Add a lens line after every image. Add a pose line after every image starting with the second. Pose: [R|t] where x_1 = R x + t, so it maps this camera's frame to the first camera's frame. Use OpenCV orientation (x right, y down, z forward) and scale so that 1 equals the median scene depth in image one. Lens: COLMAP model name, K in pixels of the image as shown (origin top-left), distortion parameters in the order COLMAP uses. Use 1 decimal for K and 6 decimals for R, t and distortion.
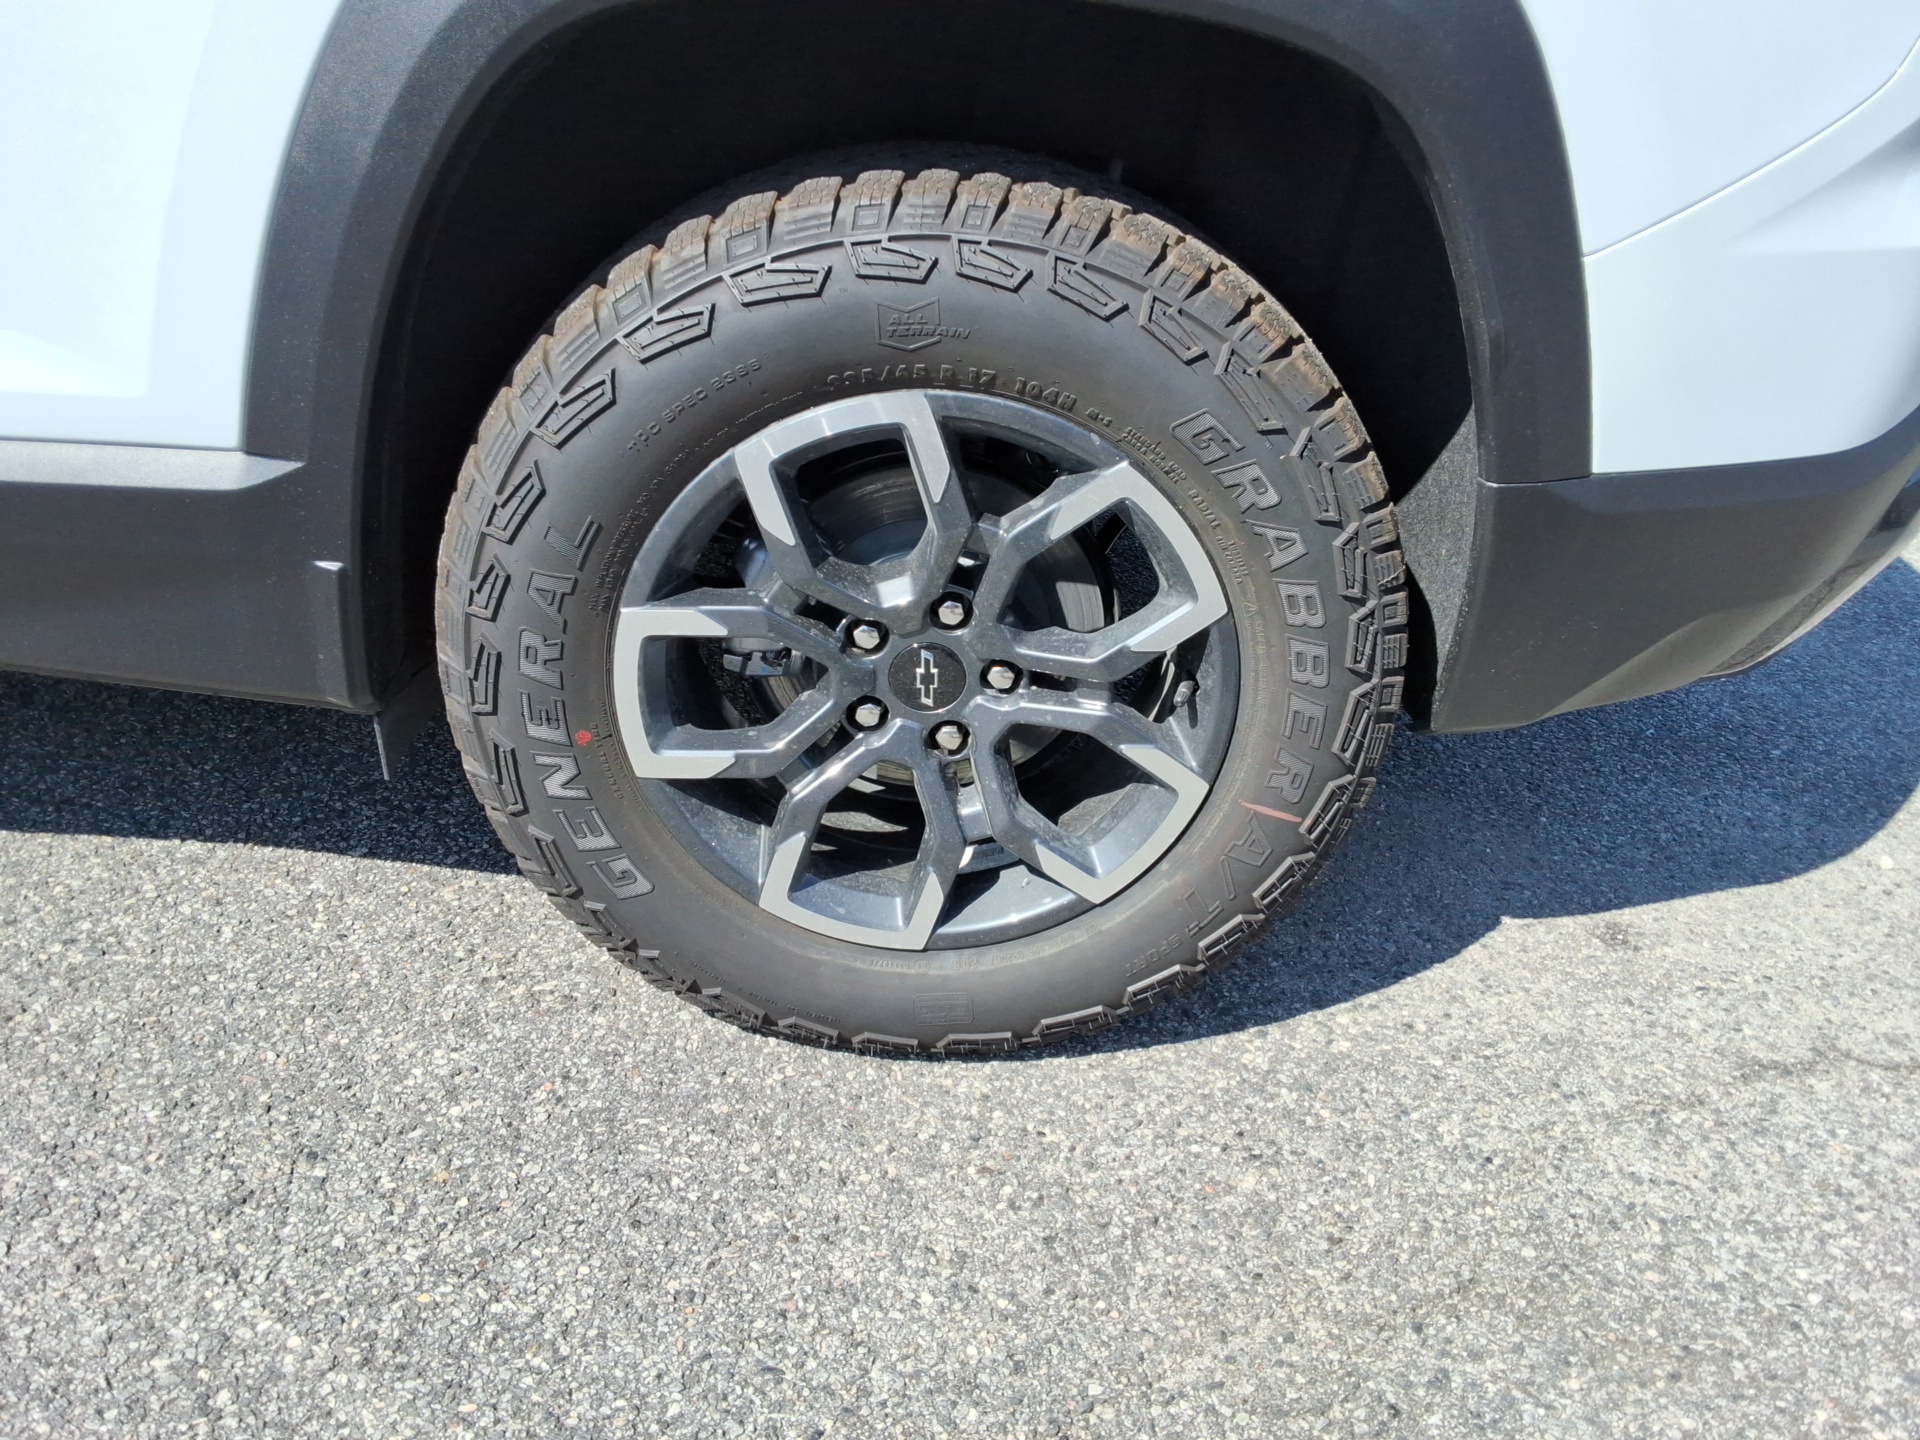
lens RADIAL K [[1567.7, 0, 960.0], [0, 1567.7, 720.0], [0, 0, 1]] dist [0.108640, -0.174221]
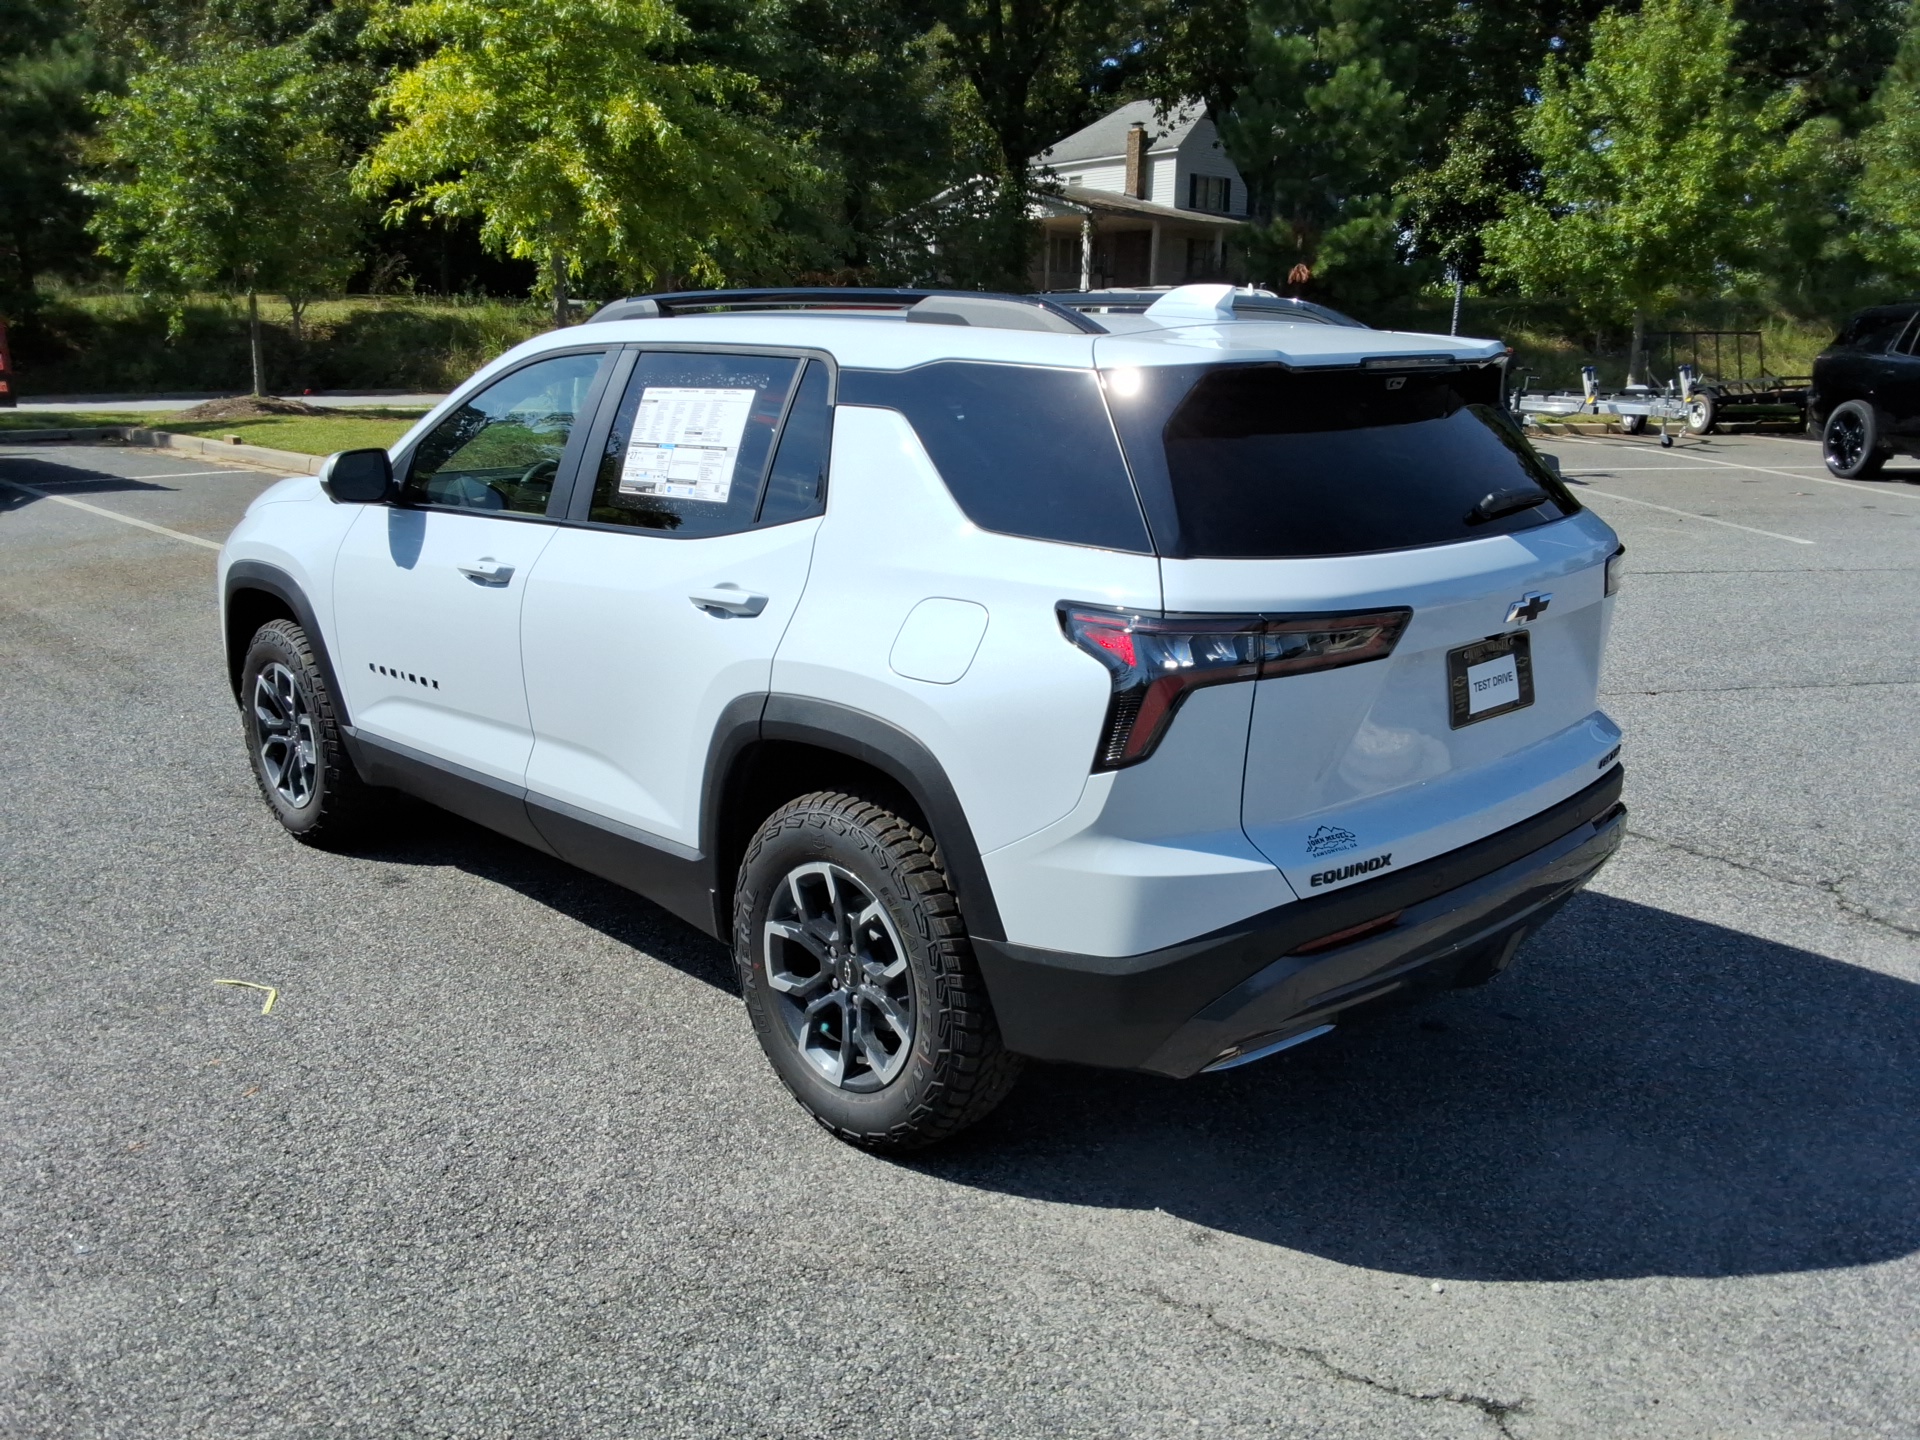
lens RADIAL K [[1560.7, 0, 966.6], [0, 1560.7, 719.4], [0, 0, 1]] dist [0.122774, -0.208544]
pose [[0.687774, 0.094733, -0.719717, 1.929380], [-0.299772, 0.940029, -0.162735, -0.058890], [0.661138, 0.327675, 0.674926, -0.757311]]
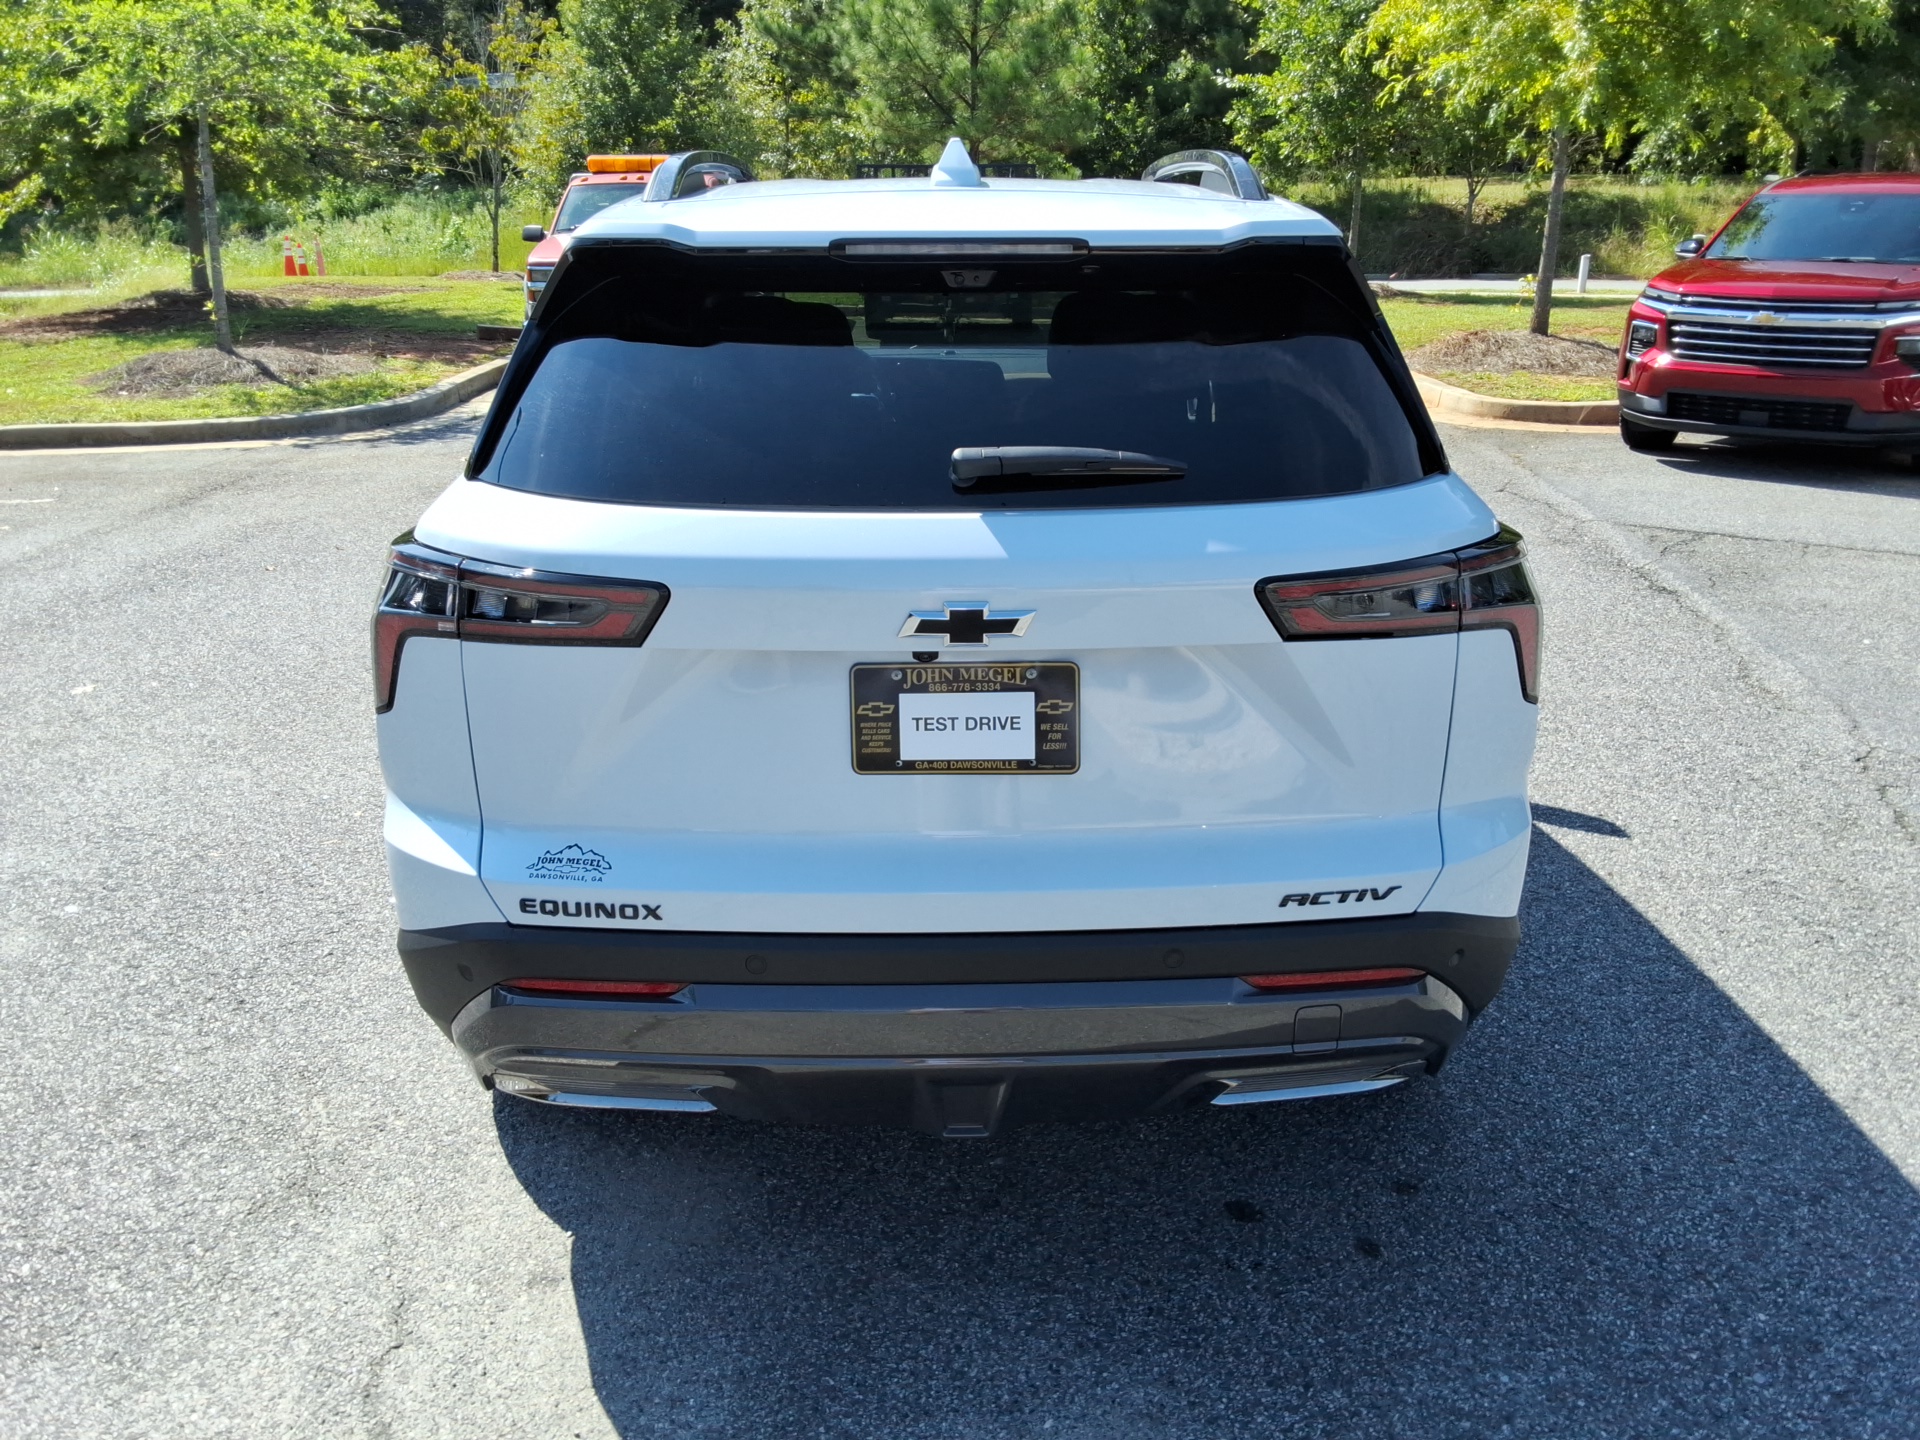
lens RADIAL K [[1546.2, 0, 959.2], [0, 1546.2, 716.3], [0, 0, 1]] dist [0.100898, -0.165091]
pose [[-0.005122, 0.229397, -0.973320, 2.330442], [-0.482291, 0.852080, 0.203360, -1.096515], [0.875996, 0.470465, 0.106272, 1.229679]]
